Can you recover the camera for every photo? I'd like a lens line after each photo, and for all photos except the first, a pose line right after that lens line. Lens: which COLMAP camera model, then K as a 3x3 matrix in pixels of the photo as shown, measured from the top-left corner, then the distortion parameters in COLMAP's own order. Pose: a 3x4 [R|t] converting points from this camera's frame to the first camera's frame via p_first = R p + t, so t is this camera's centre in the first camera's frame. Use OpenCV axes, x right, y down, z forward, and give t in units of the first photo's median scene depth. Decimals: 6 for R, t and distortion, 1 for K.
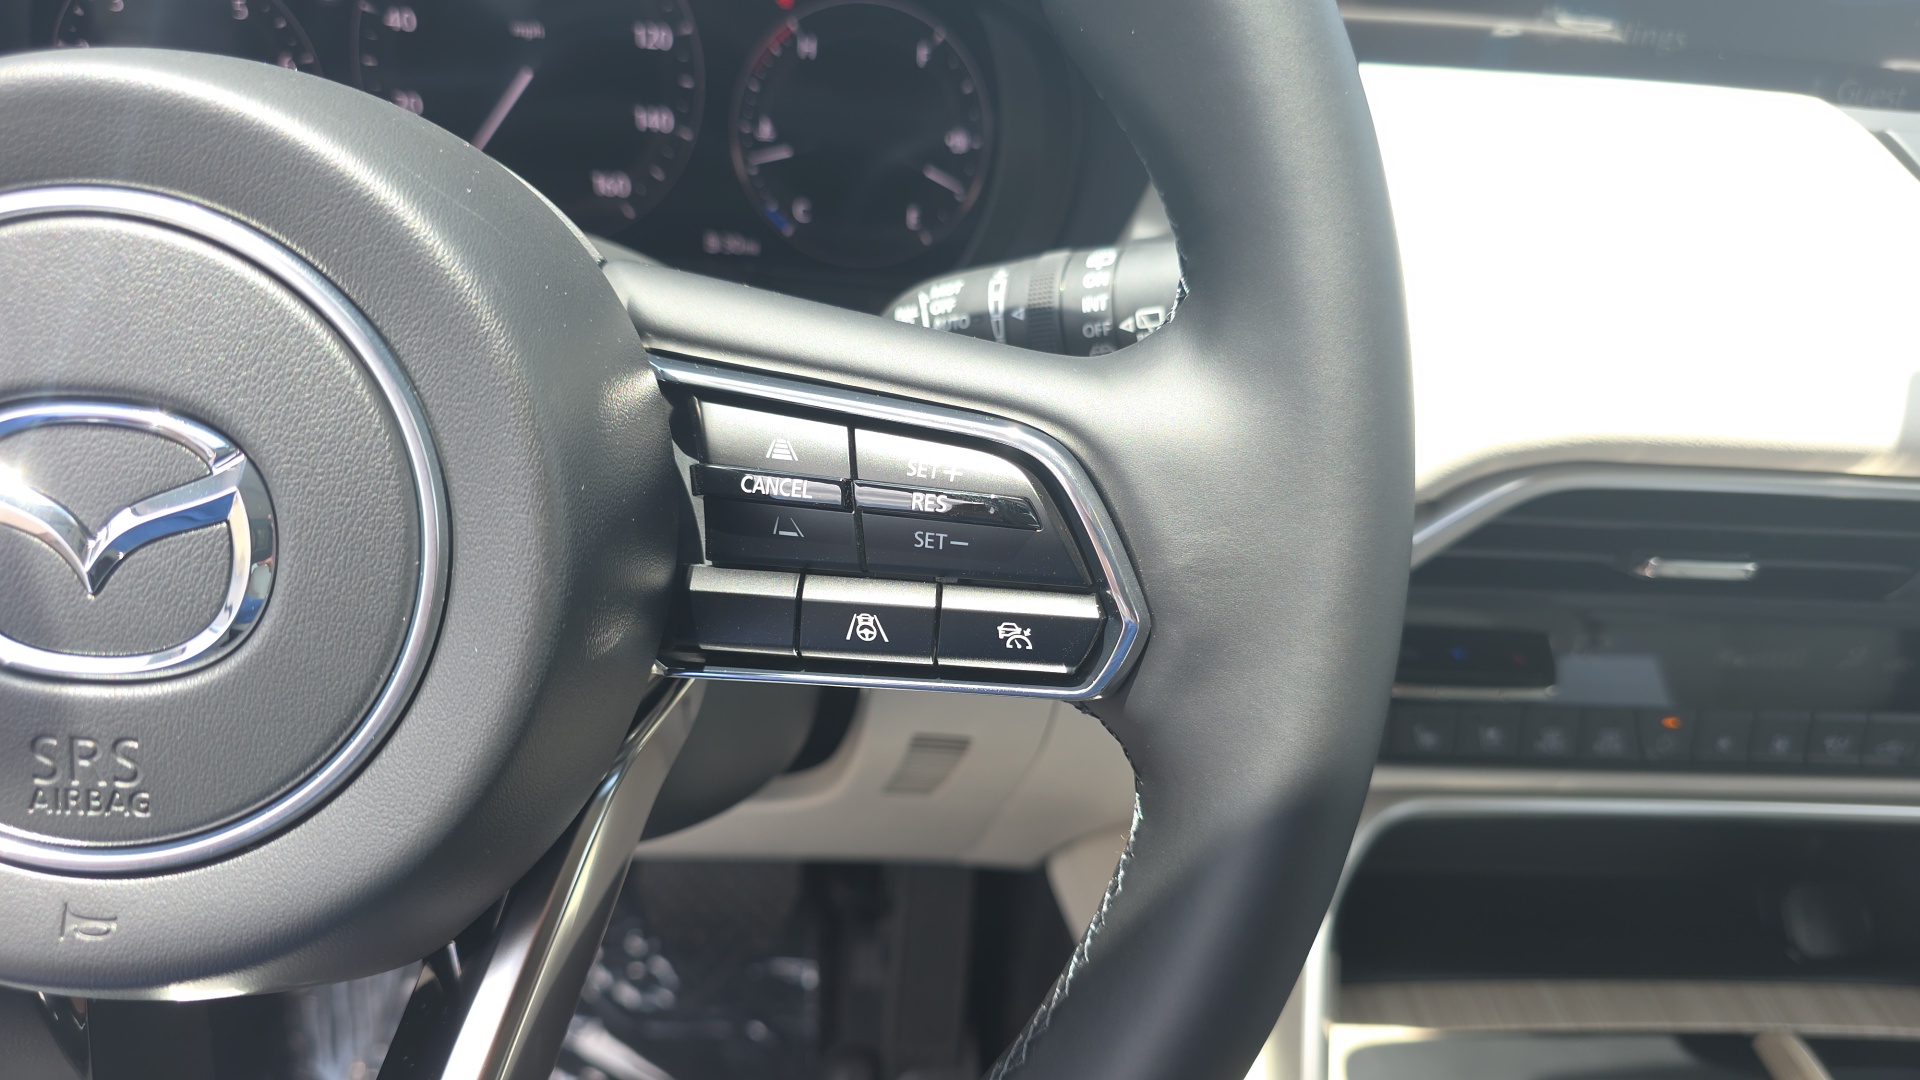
lens RADIAL K [[1311.0, 0, 939.3], [0, 1311.0, 591.0], [0, 0, 1]] dist [0.044663, -0.052637]
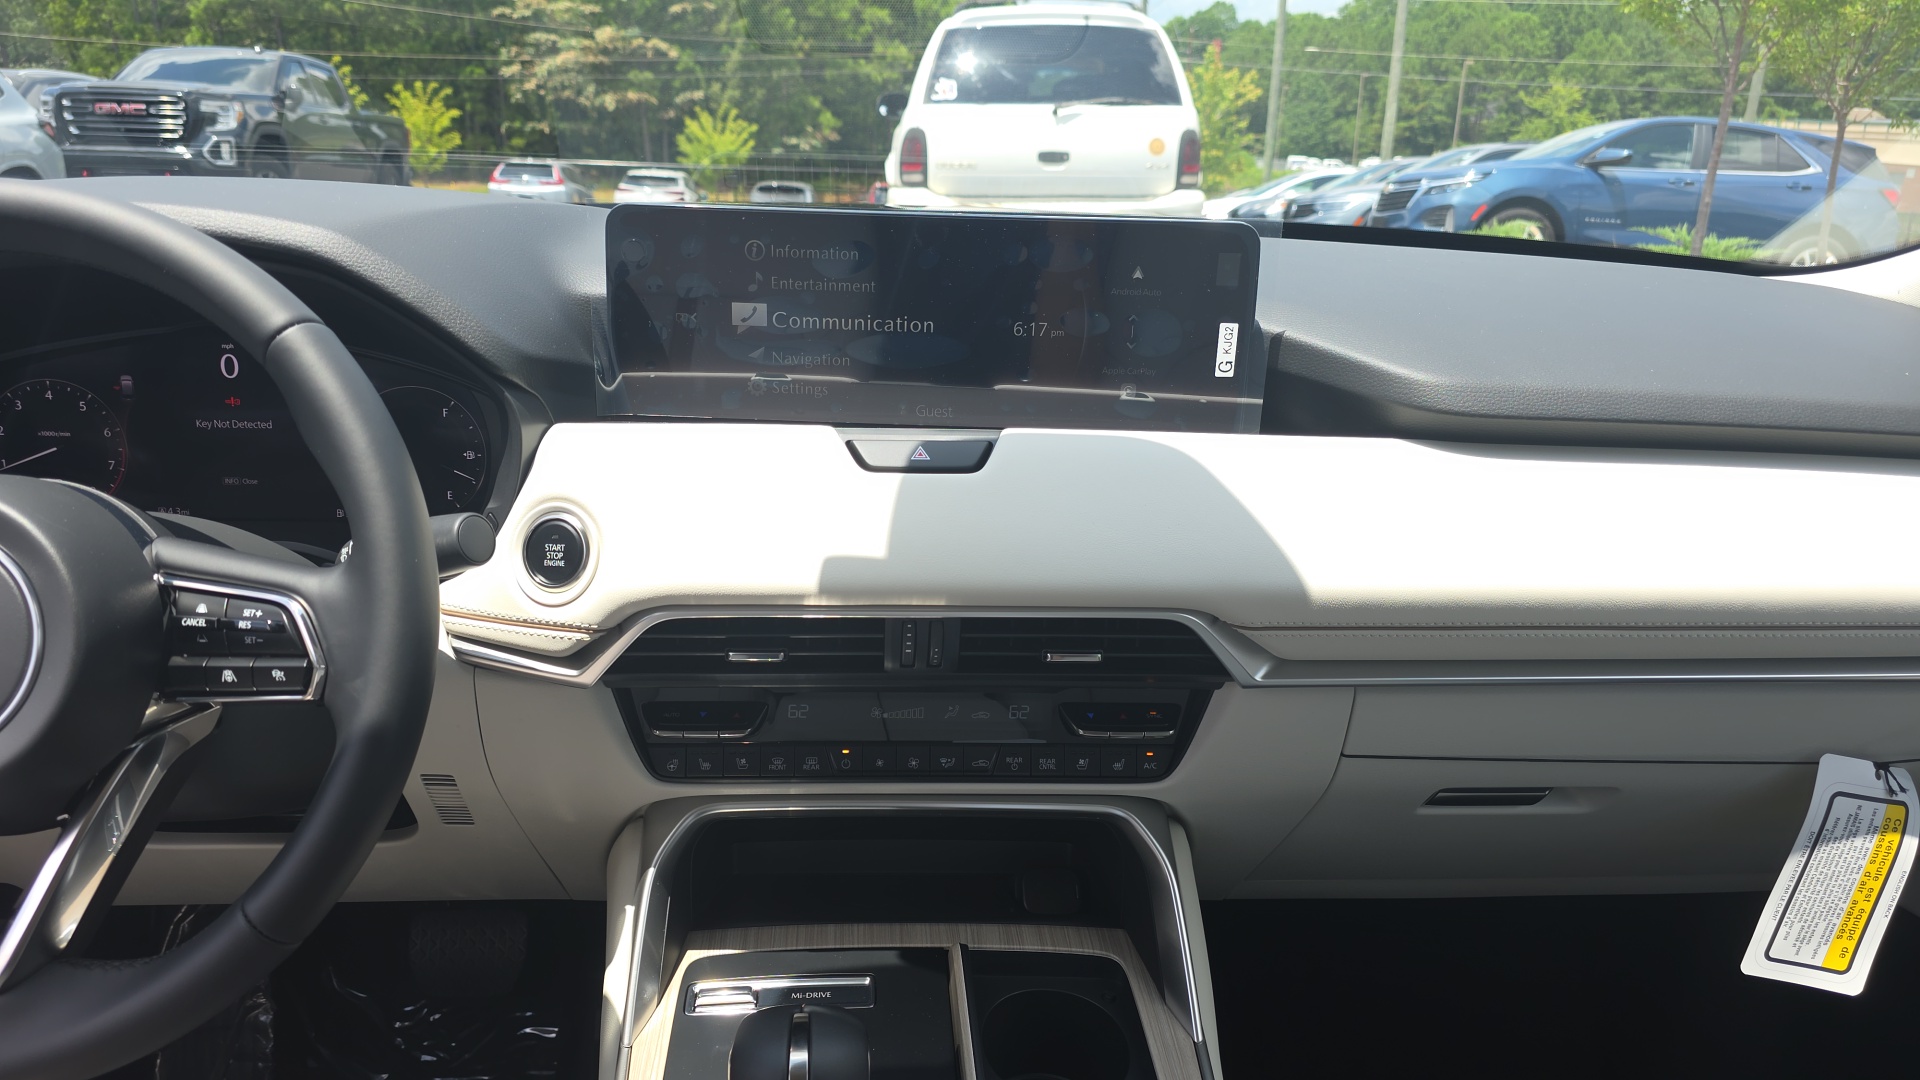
lens RADIAL K [[1311.0, 0, 937.3], [0, 1311.0, 532.3], [0, 0, 1]] dist [0.044663, -0.052637]
pose [[0.999082, -0.041798, -0.009382, 1.017632], [0.039076, 0.978971, -0.200224, 0.243604], [0.017554, 0.199674, 0.979705, -1.163278]]
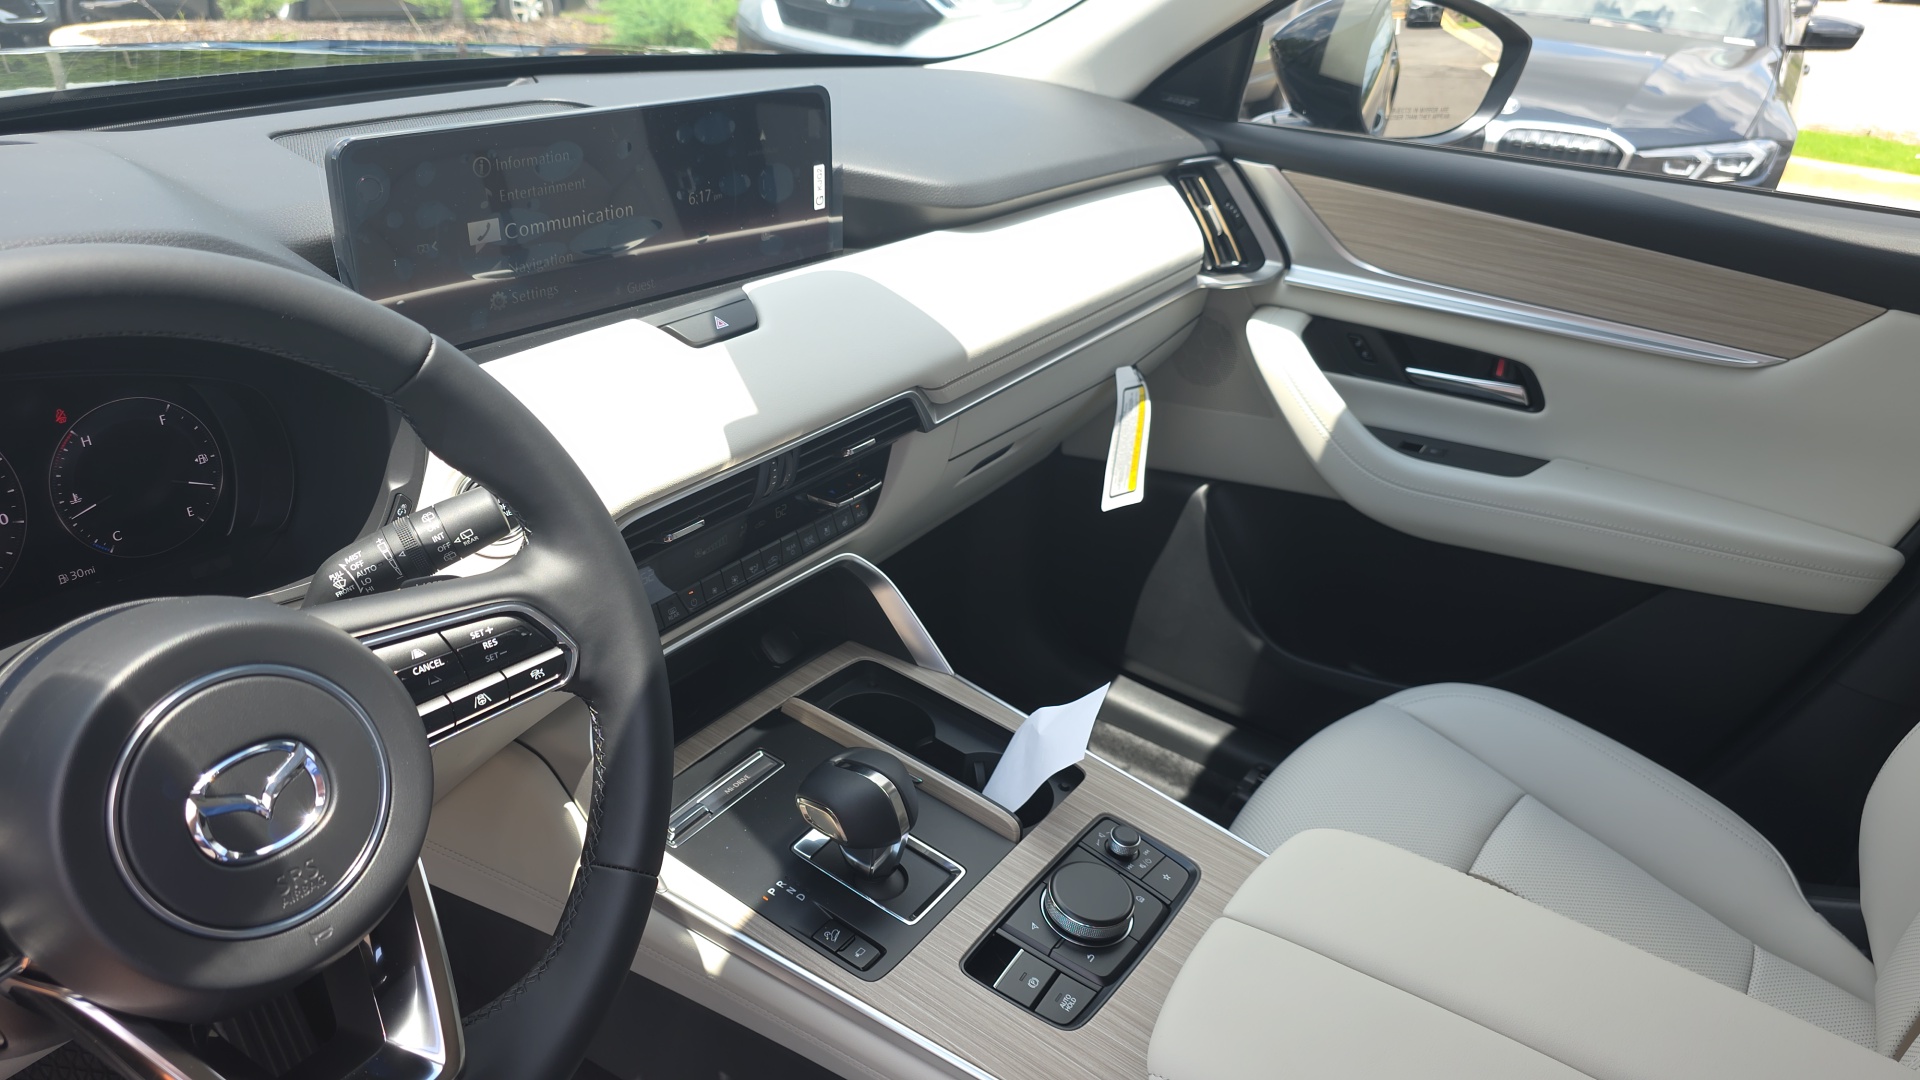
lens RADIAL K [[1311.0, 0, 958.5], [0, 1311.0, 549.1], [0, 0, 1]] dist [0.044663, -0.052637]
pose [[0.607996, -0.405348, 0.682667, -0.838447], [0.396459, 0.899975, 0.181286, -0.248207], [-0.687867, 0.160428, 0.707885, -1.114147]]
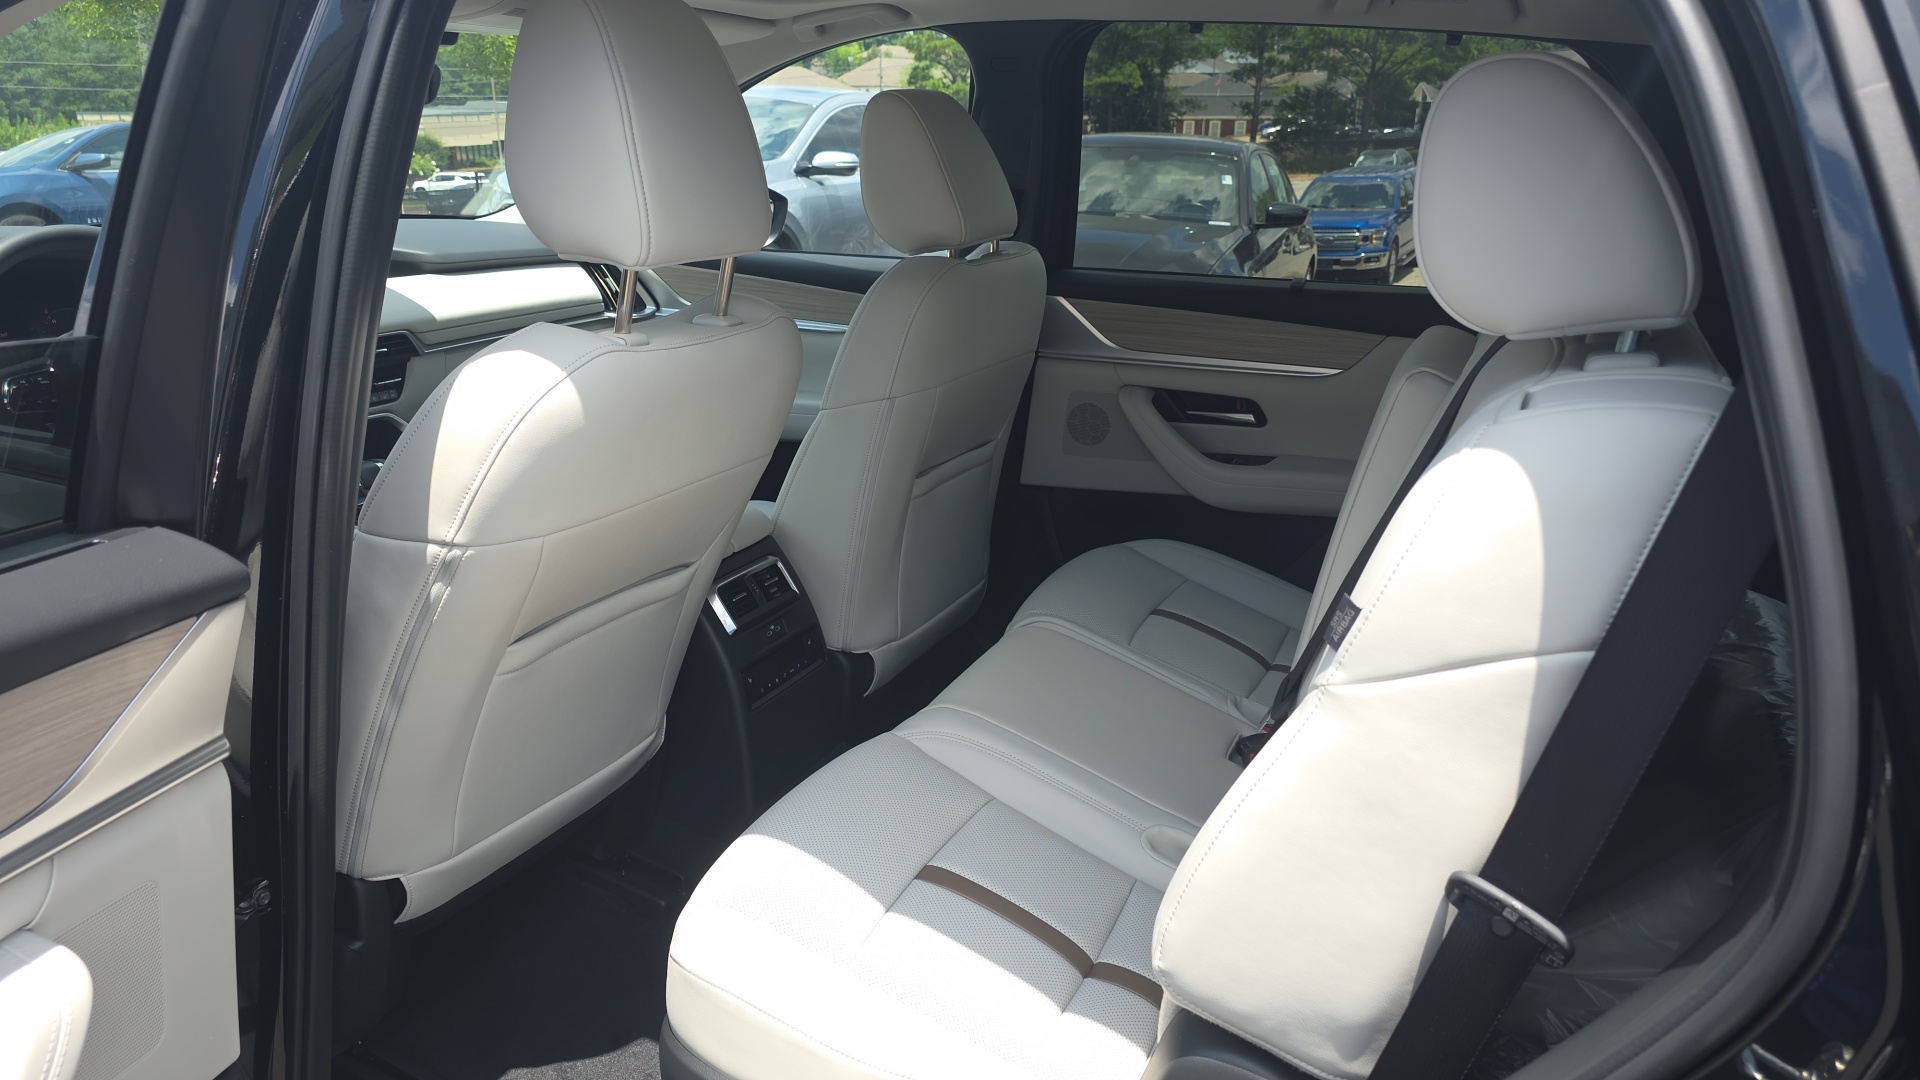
lens RADIAL K [[1311.0, 0, 939.8], [0, 1311.0, 533.7], [0, 0, 1]] dist [0.044663, -0.052637]
pose [[0.485337, -0.322967, 0.812490, -3.633090], [0.455996, 0.886383, 0.079952, 1.771031], [-0.745999, 0.331689, 0.577466, -5.133059]]
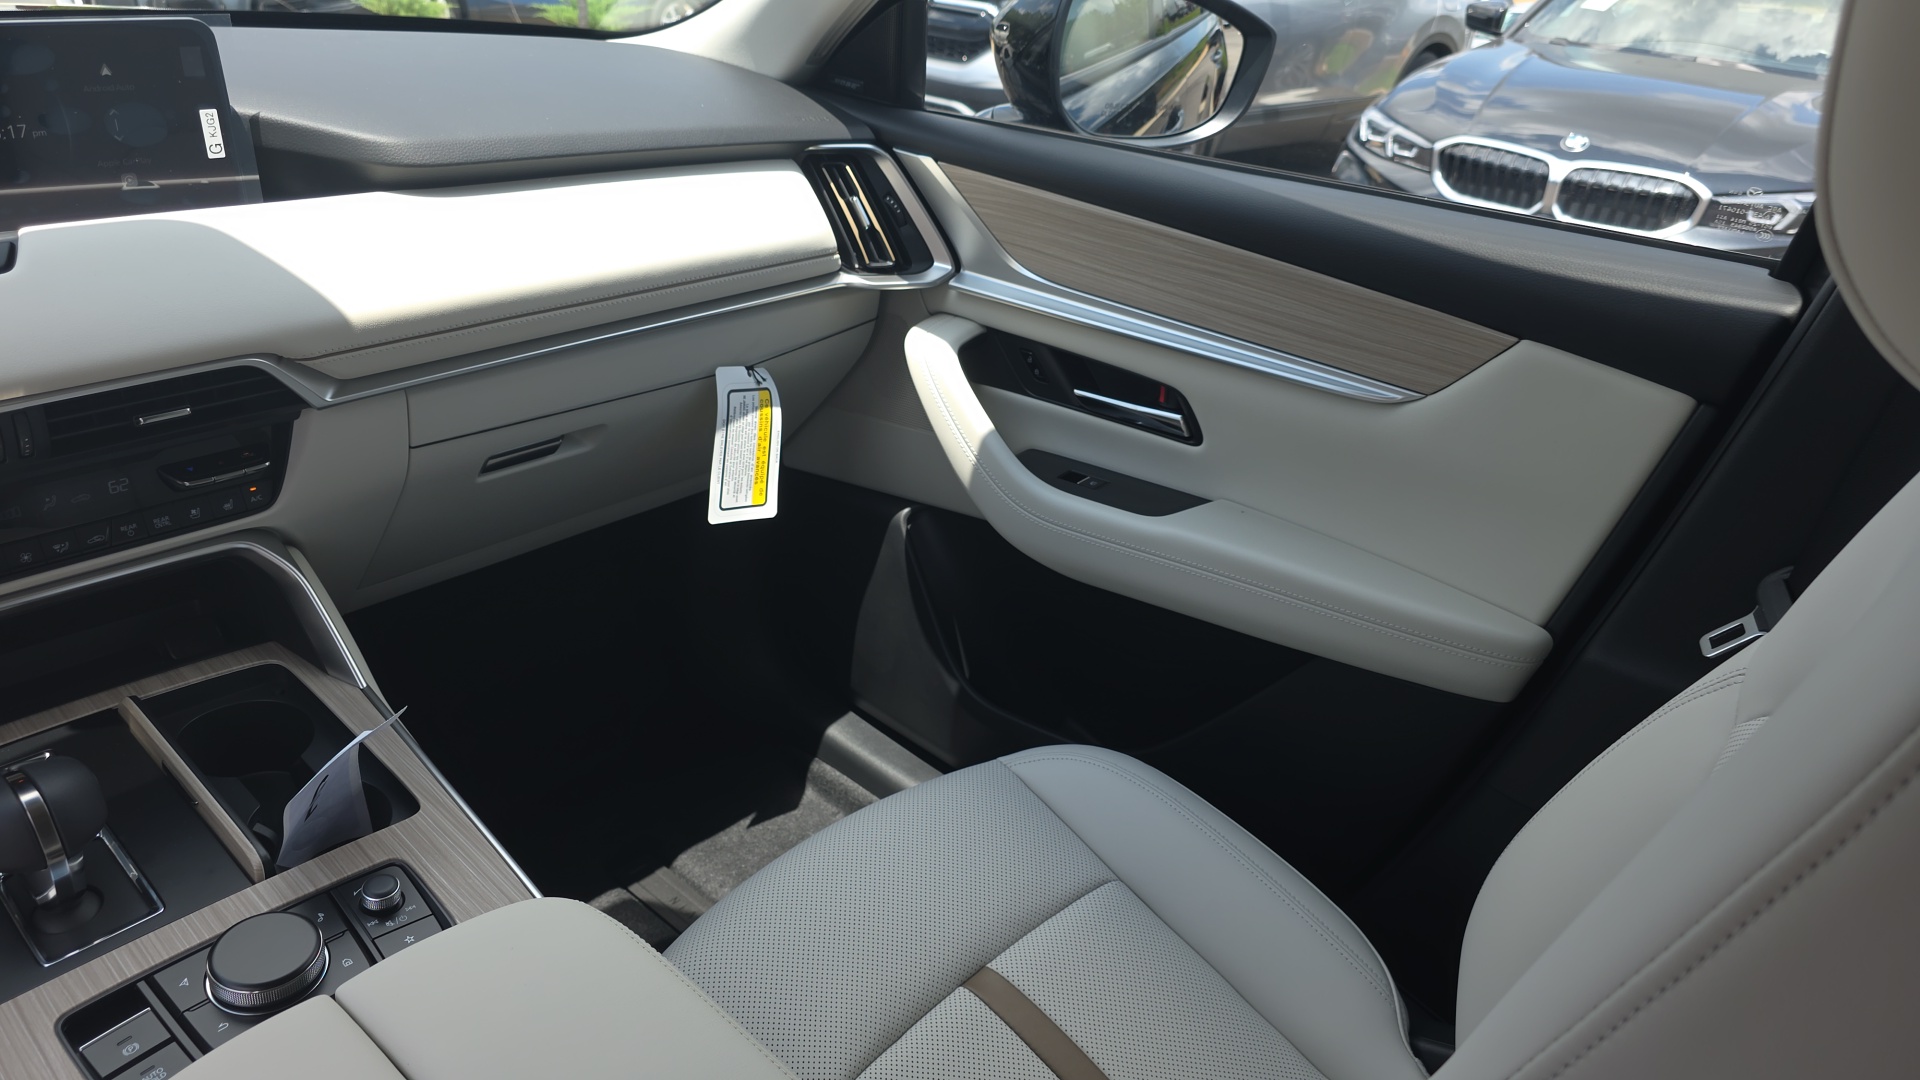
lens RADIAL K [[1311.0, 0, 957.1], [0, 1311.0, 538.3], [0, 0, 1]] dist [0.044663, -0.052637]
pose [[0.705533, -0.340580, 0.621473, 0.591595], [0.348533, 0.930318, 0.114158, 0.498783], [-0.617048, 0.136062, 0.775074, -1.939041]]
